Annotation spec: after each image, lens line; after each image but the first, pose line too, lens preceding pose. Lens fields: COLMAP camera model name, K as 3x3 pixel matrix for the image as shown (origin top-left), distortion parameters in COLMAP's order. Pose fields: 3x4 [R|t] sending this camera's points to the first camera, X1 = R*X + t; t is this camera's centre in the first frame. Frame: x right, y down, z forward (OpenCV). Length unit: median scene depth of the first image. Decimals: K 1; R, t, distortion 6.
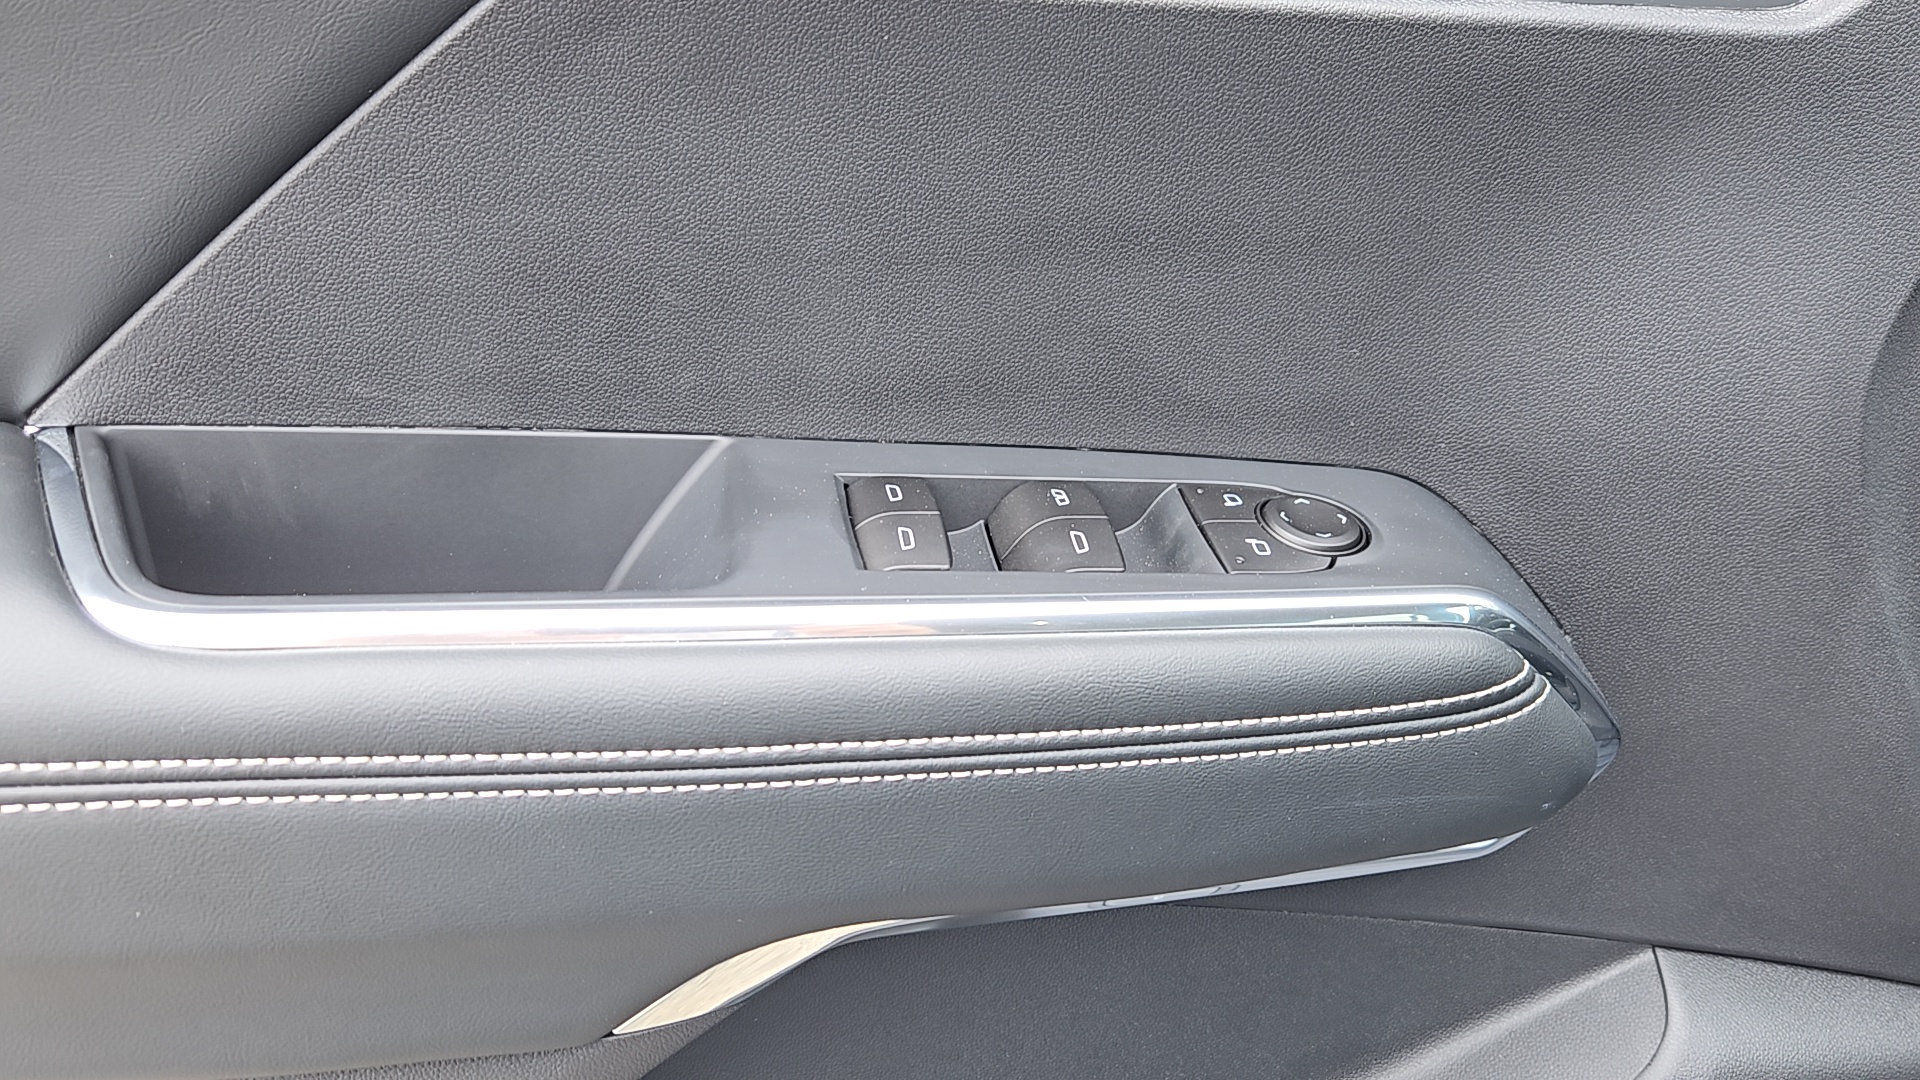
lens RADIAL K [[1588.6, 0, 957.5], [0, 1588.6, 539.3], [0, 0, 1]] dist [0.010840, -0.009221]
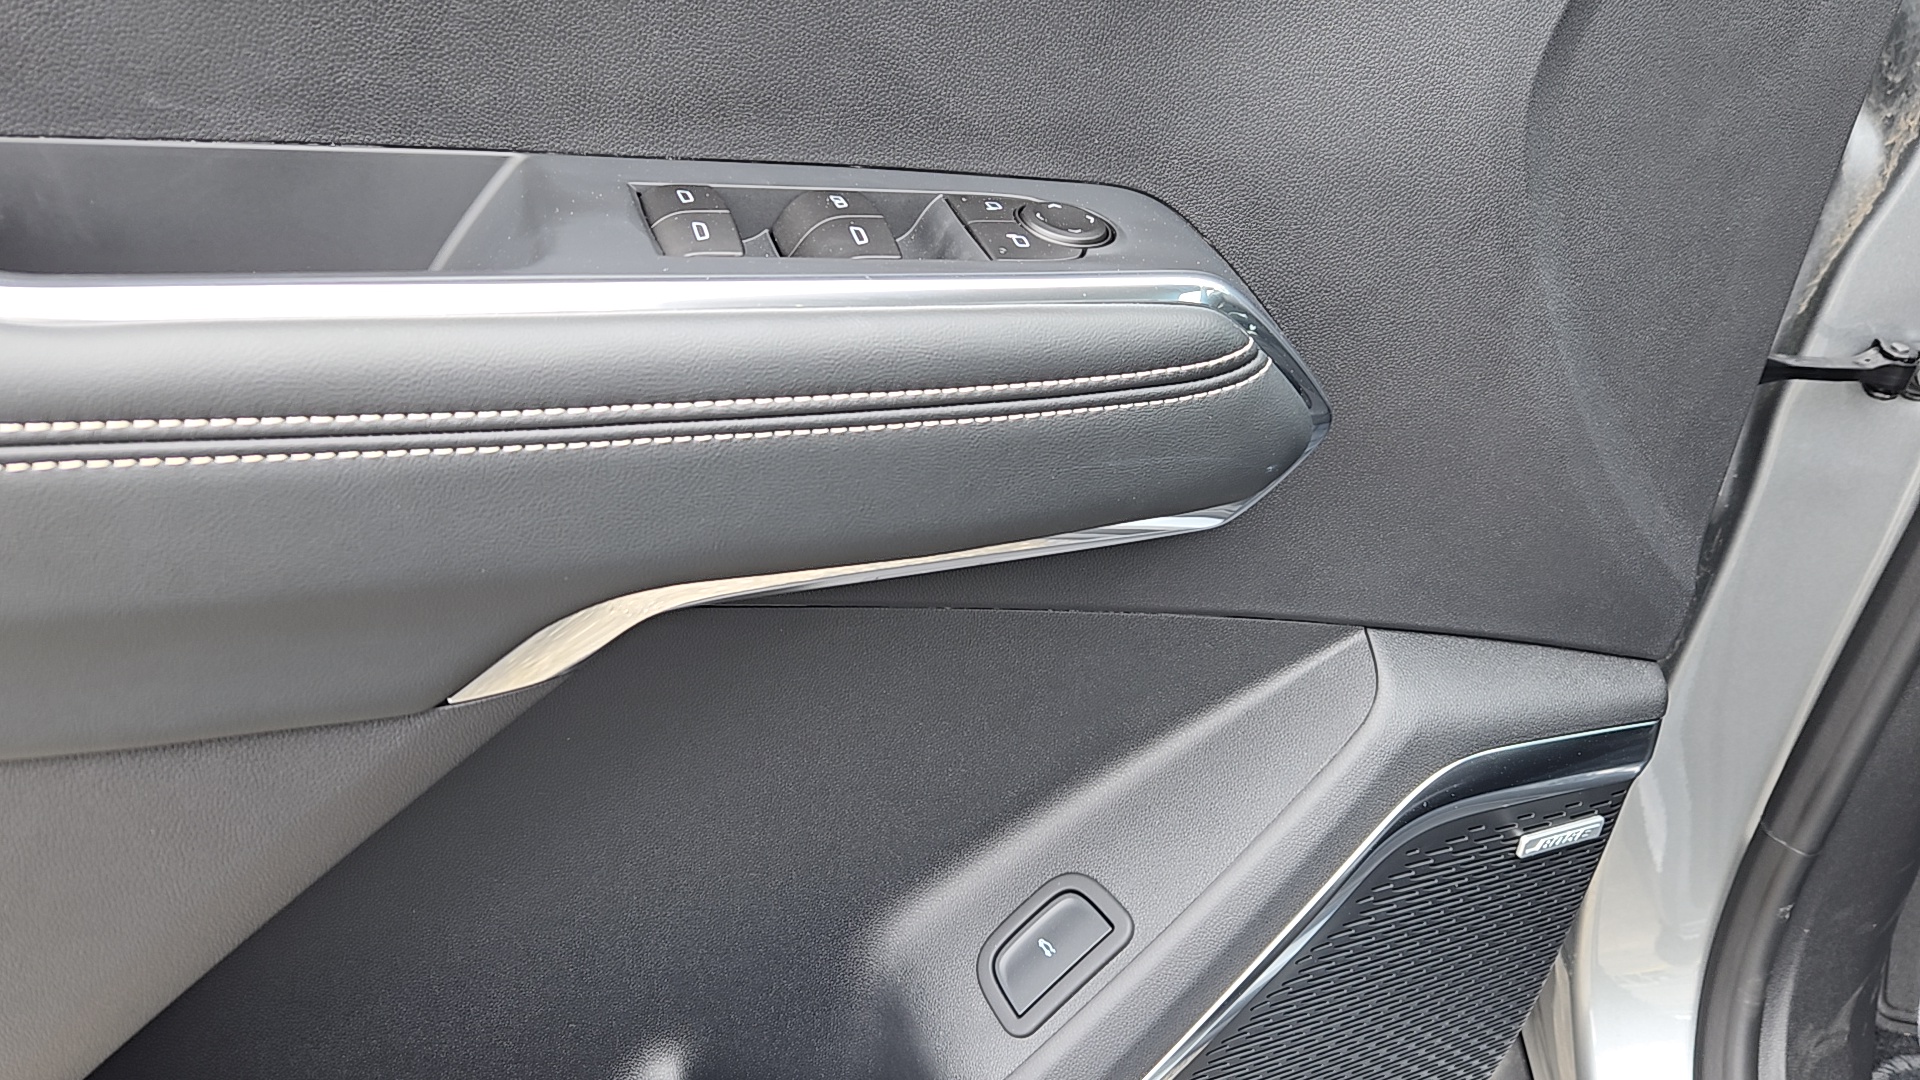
lens RADIAL K [[1590.4, 0, 938.4], [0, 1590.4, 539.4], [0, 0, 1]] dist [0.011965, 0.009731]
pose [[0.988777, -0.046698, 0.141913, -0.034776], [0.037230, 0.996946, 0.068655, 0.136212], [-0.144685, -0.062601, 0.987495, -0.109509]]
